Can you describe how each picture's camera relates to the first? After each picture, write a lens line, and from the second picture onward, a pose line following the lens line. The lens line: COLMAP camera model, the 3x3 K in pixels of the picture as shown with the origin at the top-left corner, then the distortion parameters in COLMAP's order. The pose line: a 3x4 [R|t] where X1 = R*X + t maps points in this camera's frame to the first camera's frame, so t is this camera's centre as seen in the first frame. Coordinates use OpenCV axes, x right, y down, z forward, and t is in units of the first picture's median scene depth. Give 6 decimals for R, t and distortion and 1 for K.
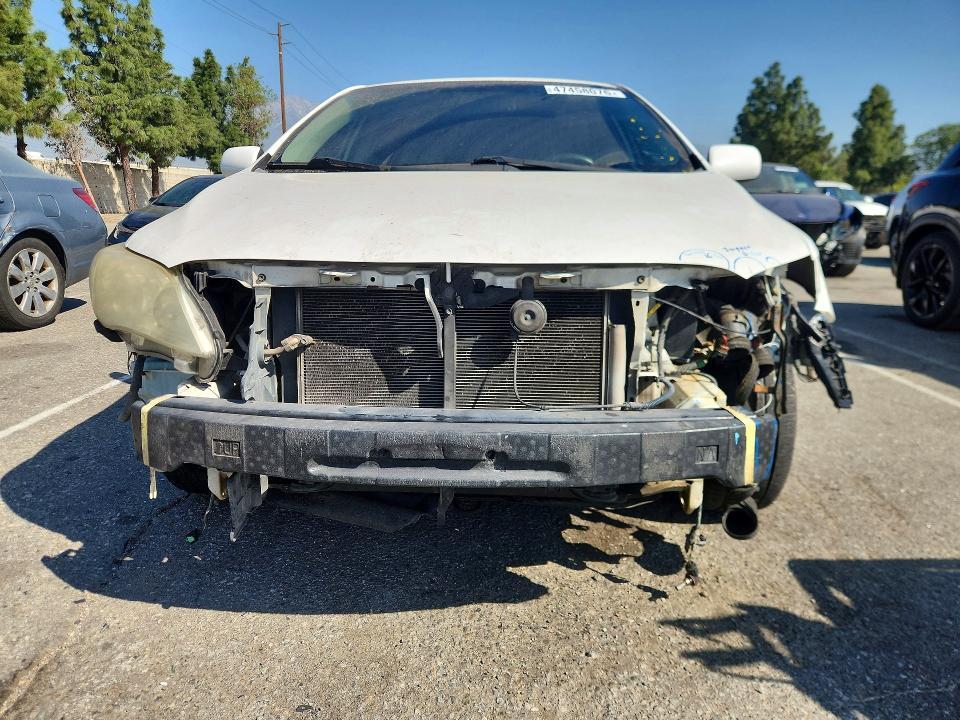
lens RADIAL K [[681.7, 0, 476.7], [0, 681.7, 362.0], [0, 0, 1]] dist [0.030490, -0.025033]
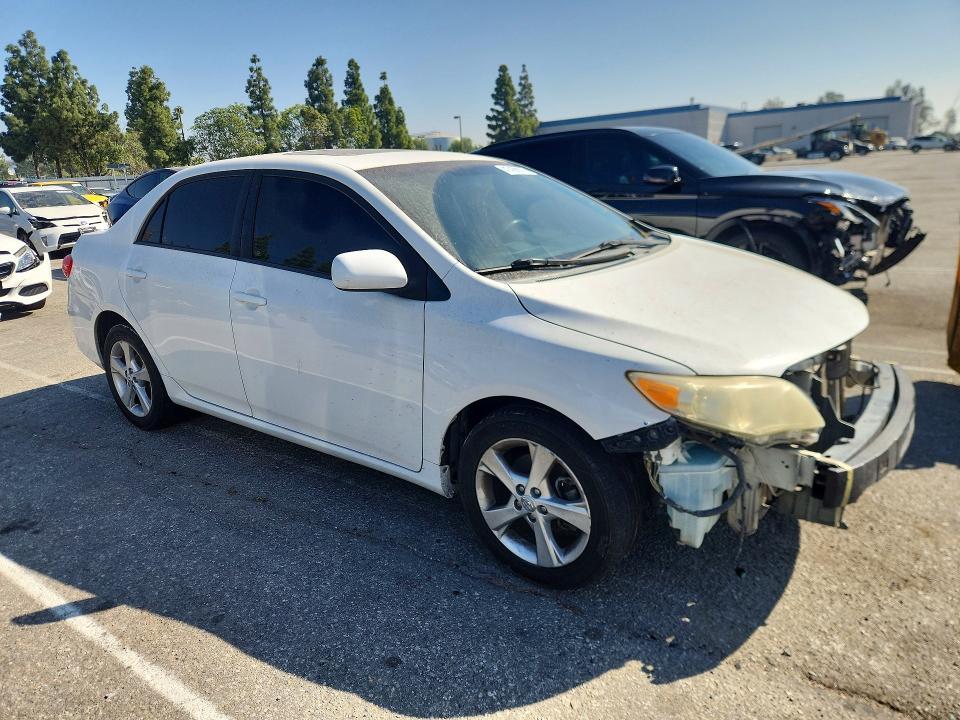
lens RADIAL K [[681.7, 0, 476.9], [0, 681.7, 355.9], [0, 0, 1]] dist [0.030490, -0.025033]
pose [[0.533027, -0.259038, 0.805470, -0.103605], [0.230022, 0.960491, 0.156674, -0.029426], [-0.814231, 0.101765, 0.571552, 0.039420]]
